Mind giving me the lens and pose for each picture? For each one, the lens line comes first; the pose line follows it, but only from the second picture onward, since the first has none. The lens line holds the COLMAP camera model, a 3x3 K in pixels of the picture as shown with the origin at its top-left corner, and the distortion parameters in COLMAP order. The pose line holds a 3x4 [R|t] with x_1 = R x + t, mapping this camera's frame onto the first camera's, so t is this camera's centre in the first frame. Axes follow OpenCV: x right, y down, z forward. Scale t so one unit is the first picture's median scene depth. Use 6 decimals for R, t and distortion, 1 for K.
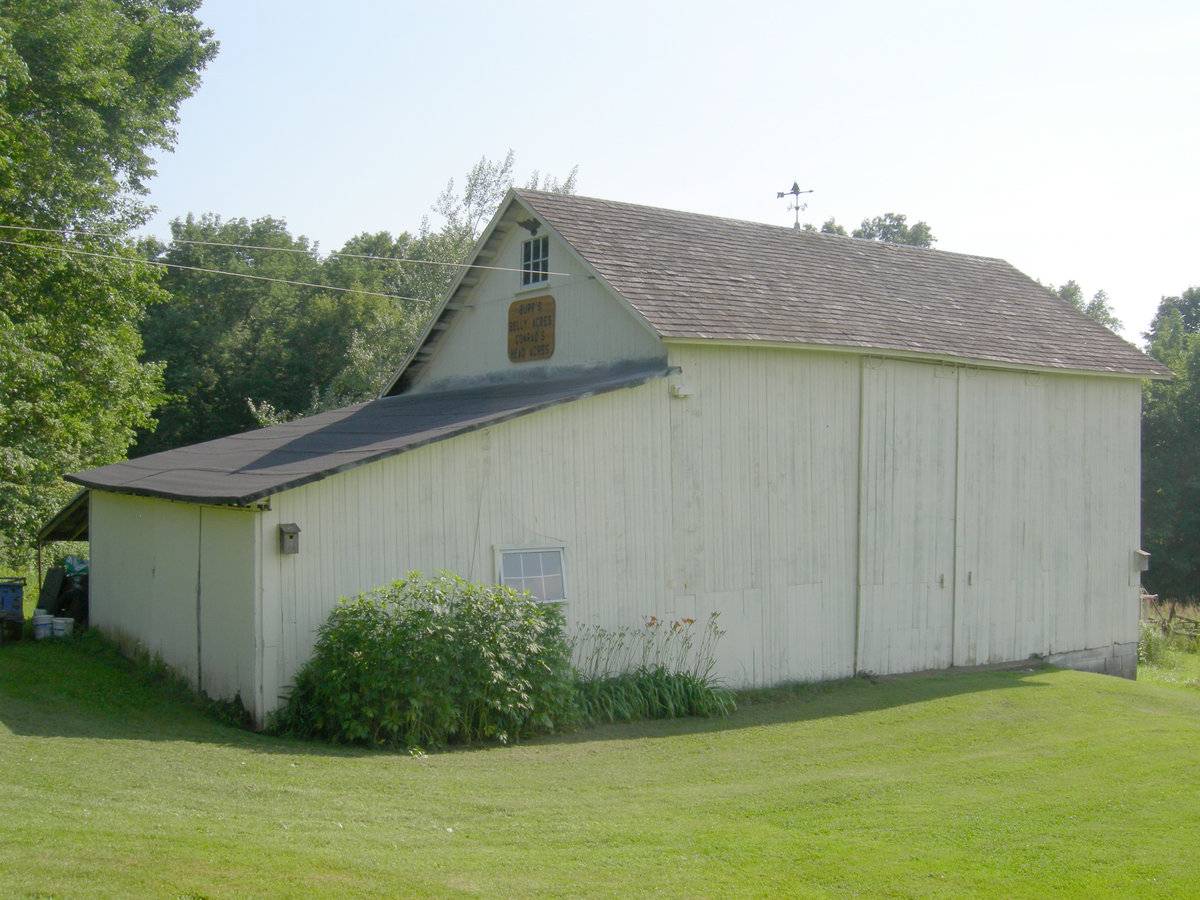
lens RADIAL K [[1351.5, 0, 600.0], [0, 1351.5, 450.0], [0, 0, 1]] dist [-0.180363, -0.012645]
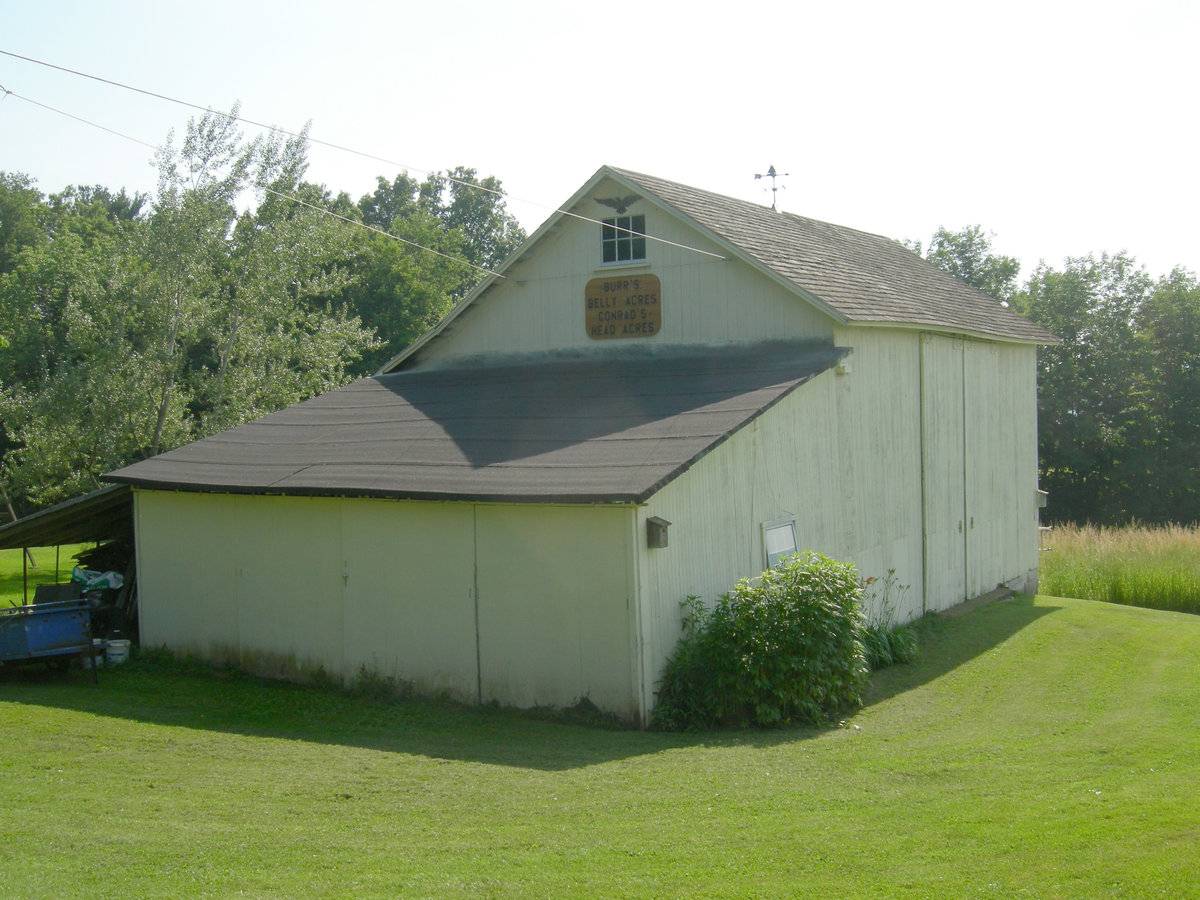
lens RADIAL K [[1351.5, 0, 600.0], [0, 1351.5, 450.0], [0, 0, 1]] dist [-0.180363, -0.012645]
pose [[0.912853, -0.046662, 0.405612, -0.484580], [0.030049, 0.998432, 0.047234, -0.030649], [-0.407180, -0.030929, 0.912824, 0.079911]]
